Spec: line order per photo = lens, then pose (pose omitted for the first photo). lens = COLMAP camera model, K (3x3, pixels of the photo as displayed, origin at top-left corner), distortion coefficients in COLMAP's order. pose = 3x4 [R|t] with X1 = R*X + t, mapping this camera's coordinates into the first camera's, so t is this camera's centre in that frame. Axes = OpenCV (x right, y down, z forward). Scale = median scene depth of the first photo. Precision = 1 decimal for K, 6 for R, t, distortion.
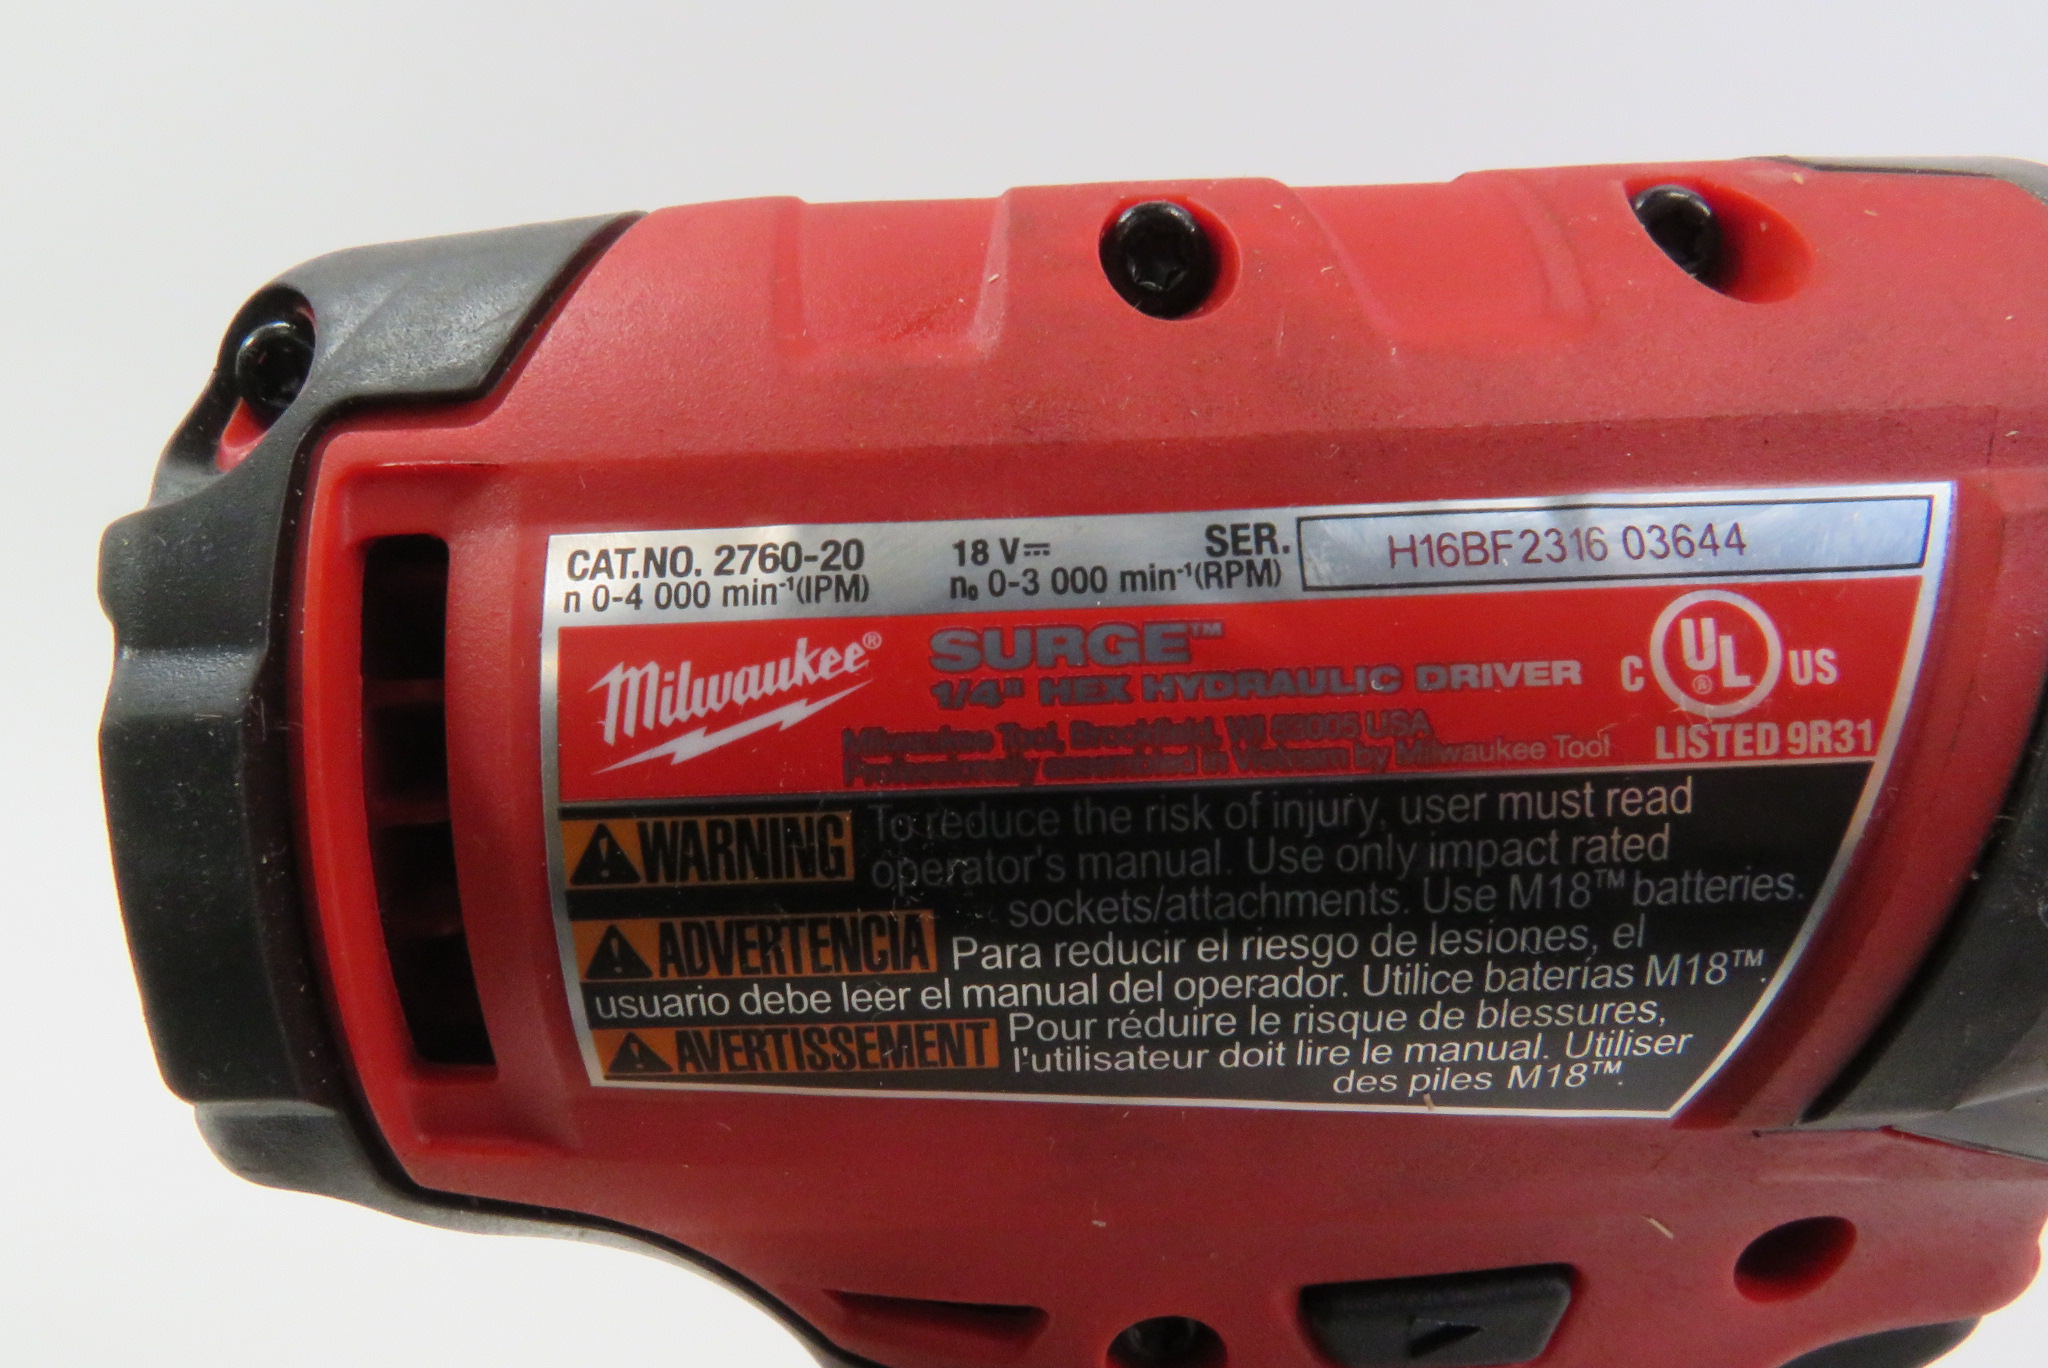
lens RADIAL K [[1403.8, 0, 1014.2], [0, 1403.8, 691.3], [0, 0, 1]] dist [-0.021186, -0.001940]
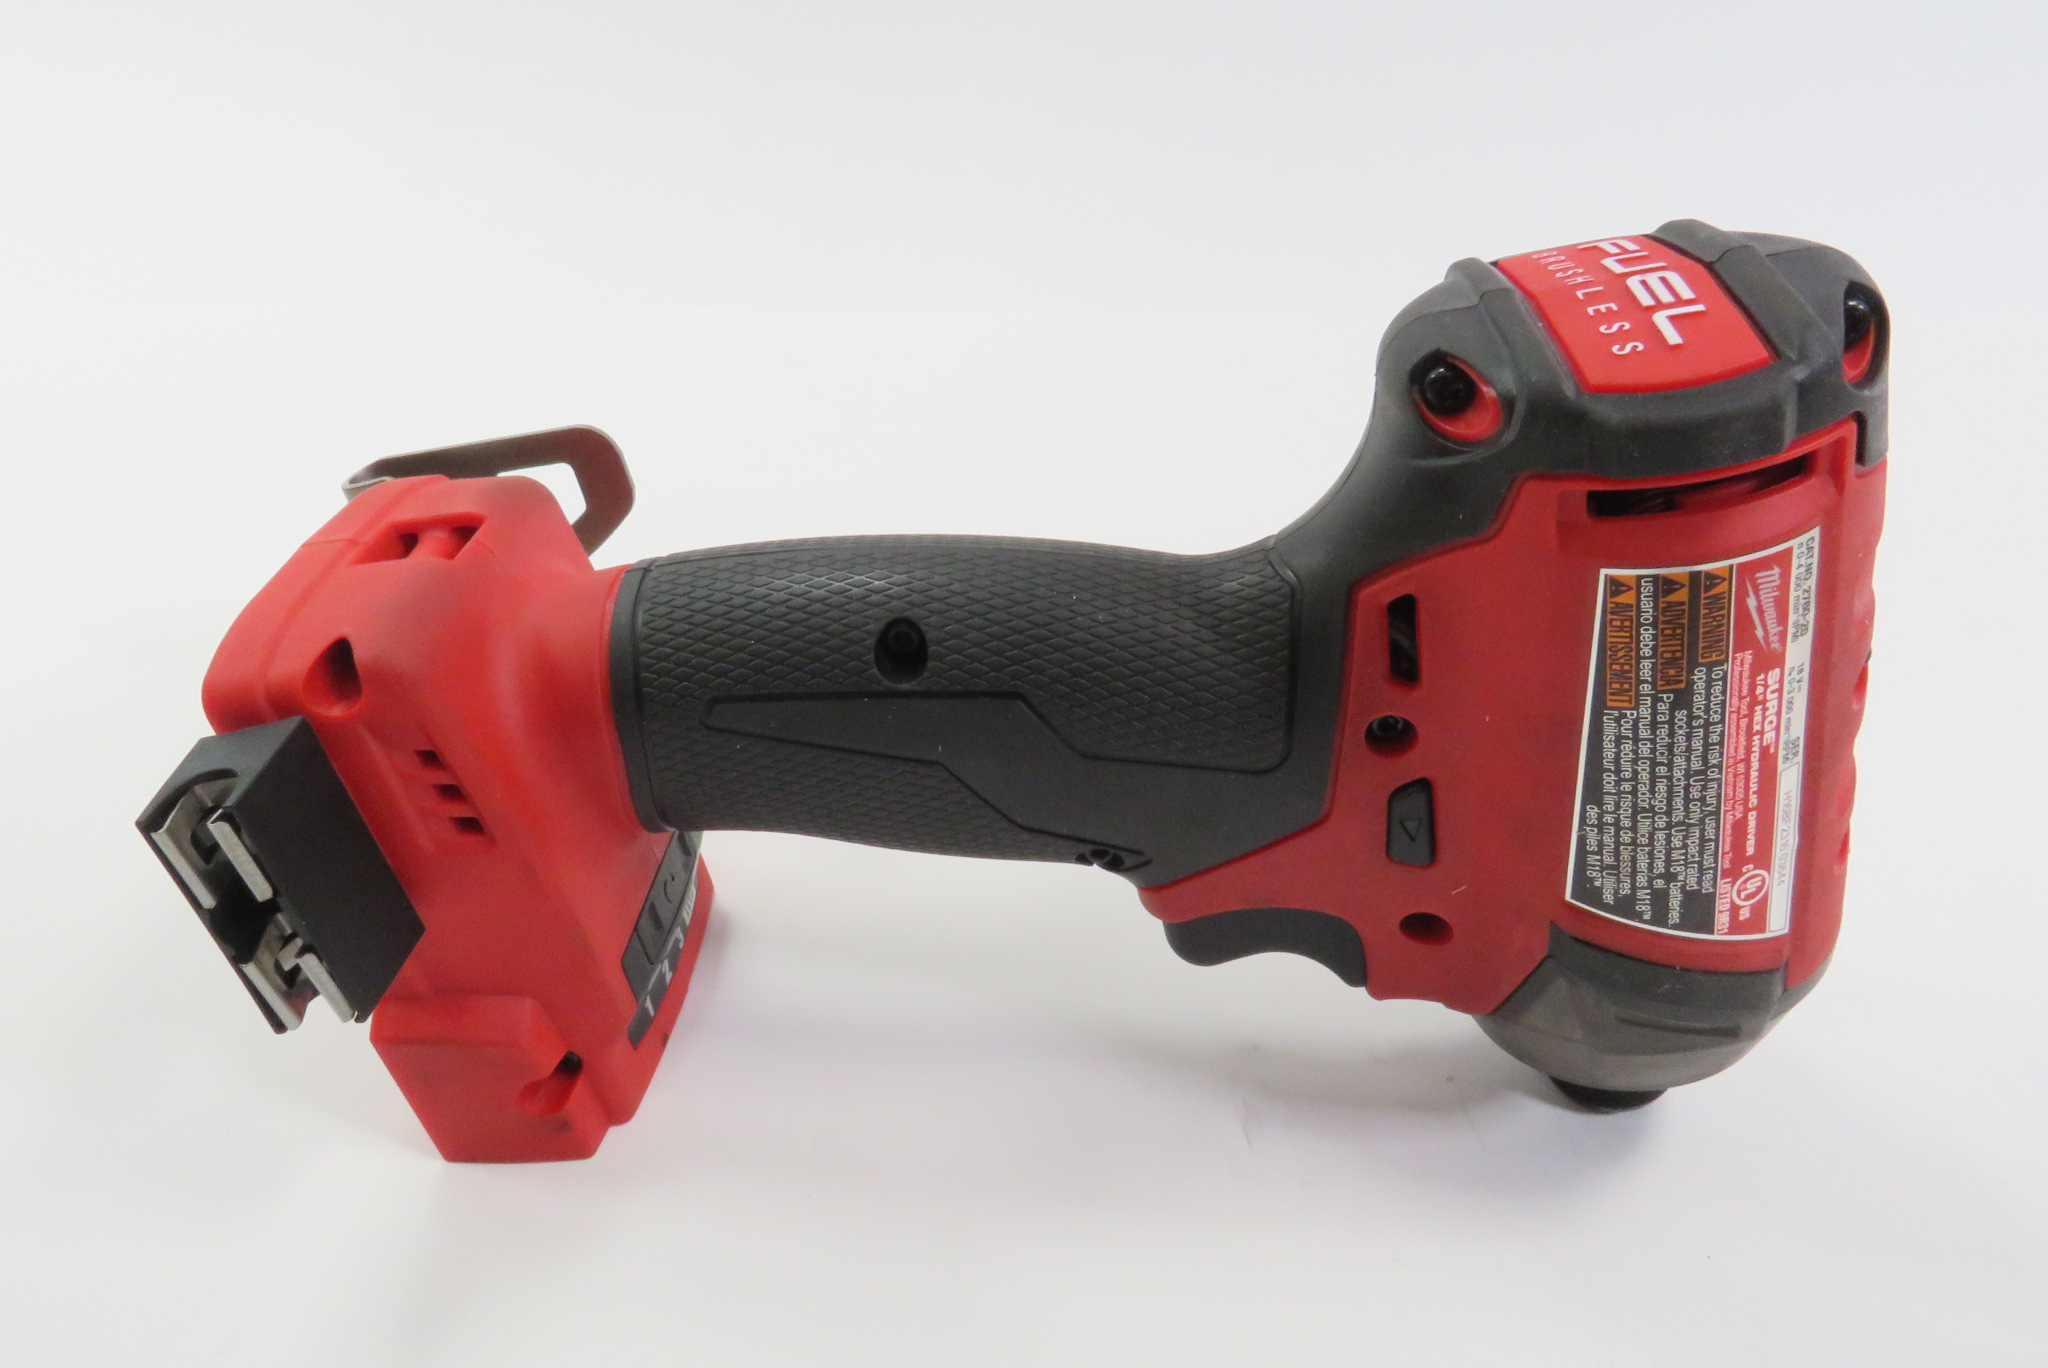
lens RADIAL K [[1403.8, 0, 1014.2], [0, 1403.8, 691.3], [0, 0, 1]] dist [-0.021186, -0.001940]
pose [[0.169826, 0.850427, 0.497929, -1.639954], [-0.976123, 0.214604, -0.033606, 1.532349], [-0.135437, -0.480332, 0.866567, -1.220547]]
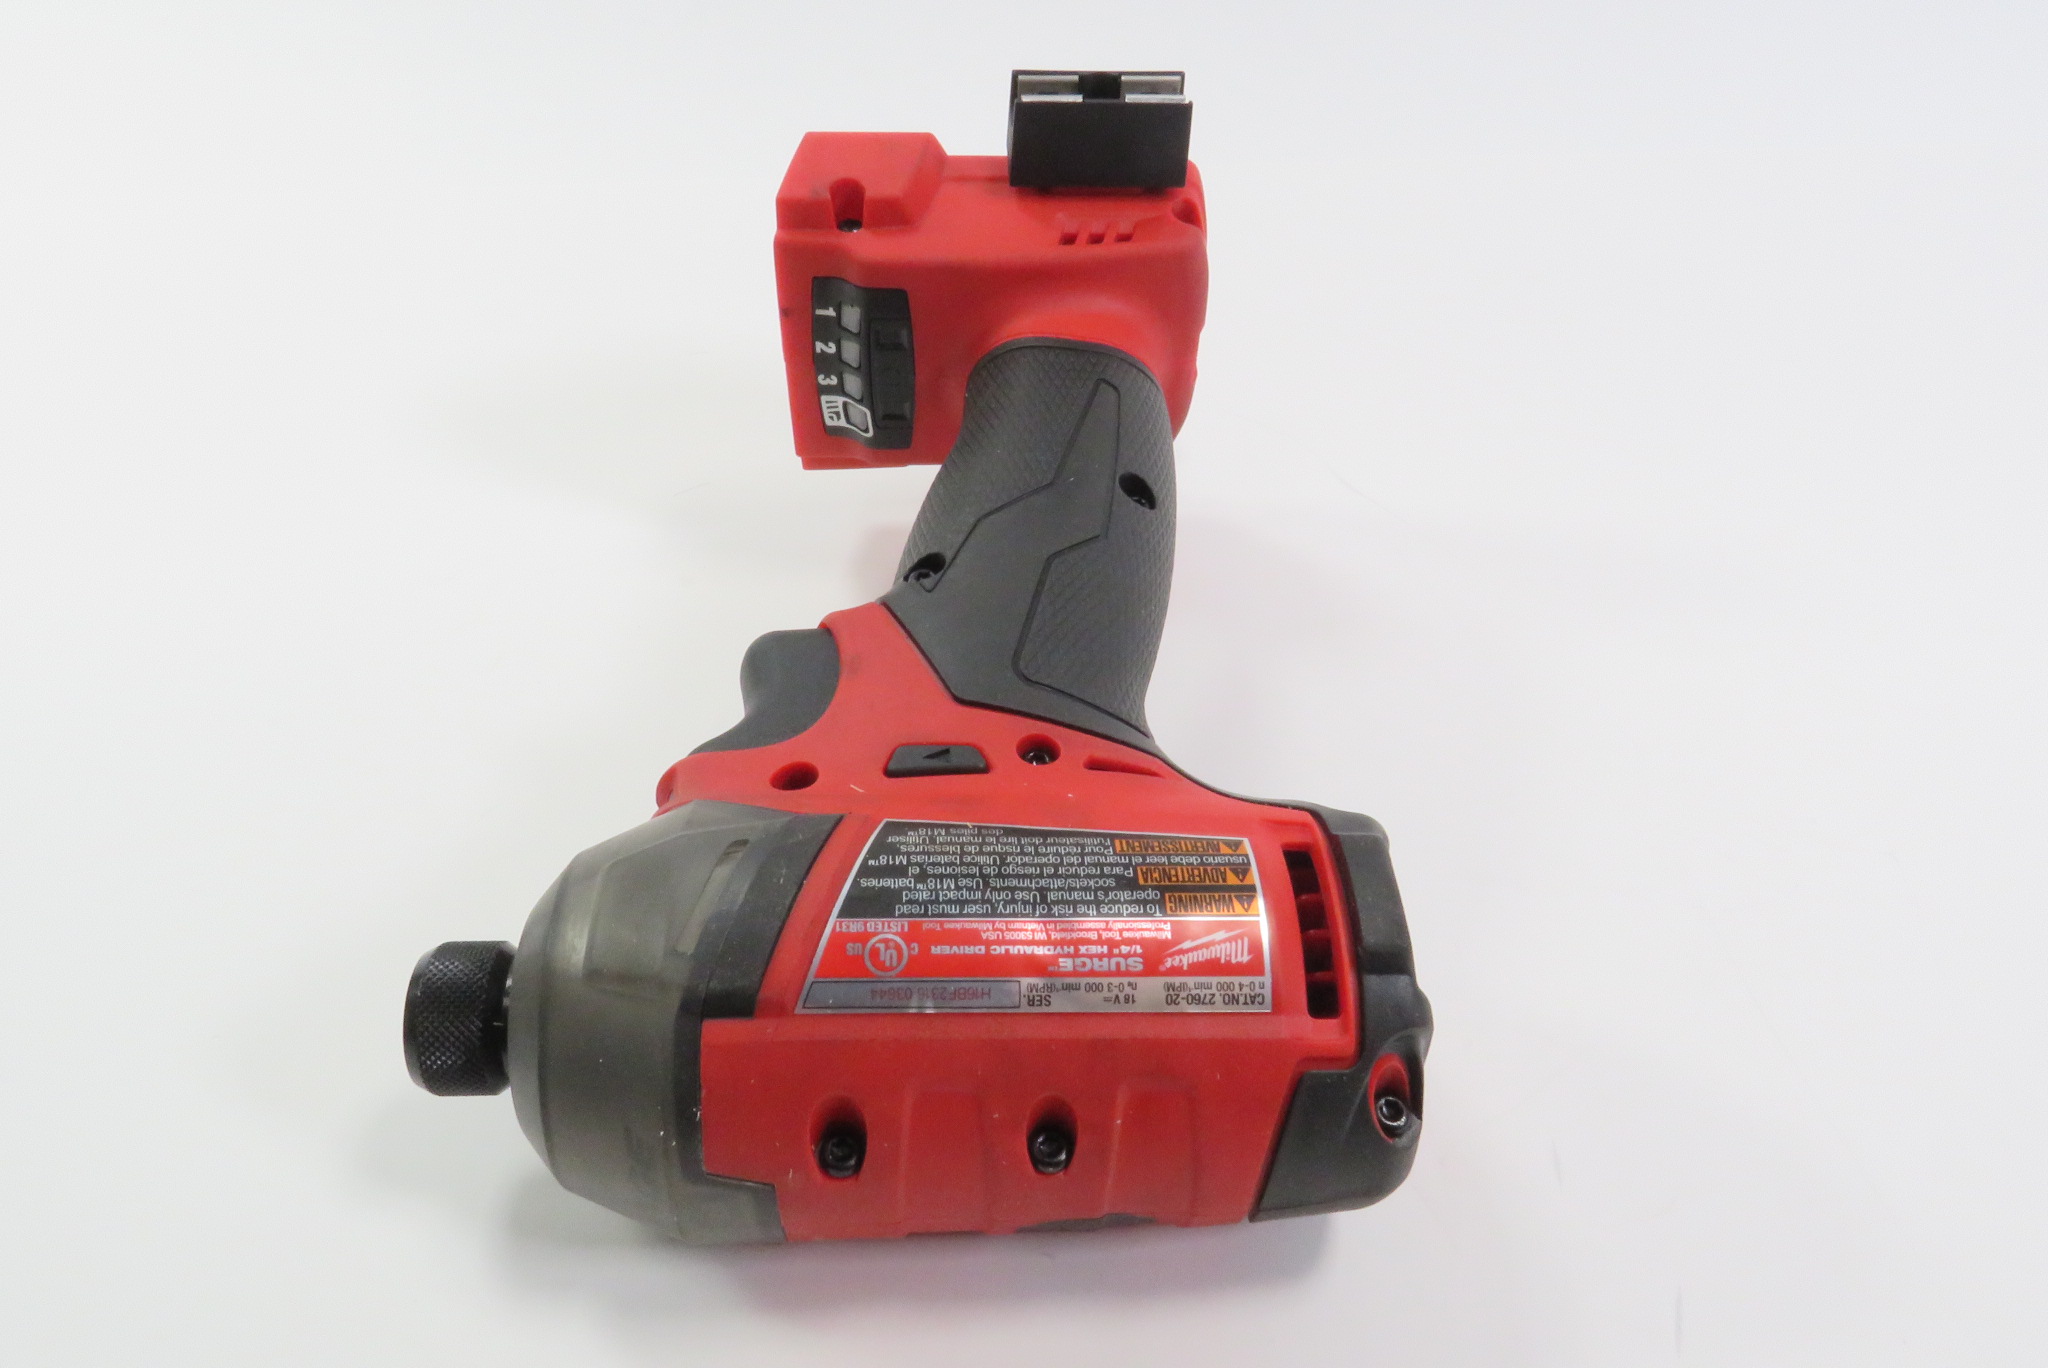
lens RADIAL K [[1403.8, 0, 1014.2], [0, 1403.8, 691.3], [0, 0, 1]] dist [-0.021186, -0.001940]
pose [[-0.998689, -0.033680, -0.038541, 0.347538], [0.011607, -0.882405, 0.470346, -0.916398], [-0.049850, 0.469283, 0.881640, -1.893627]]
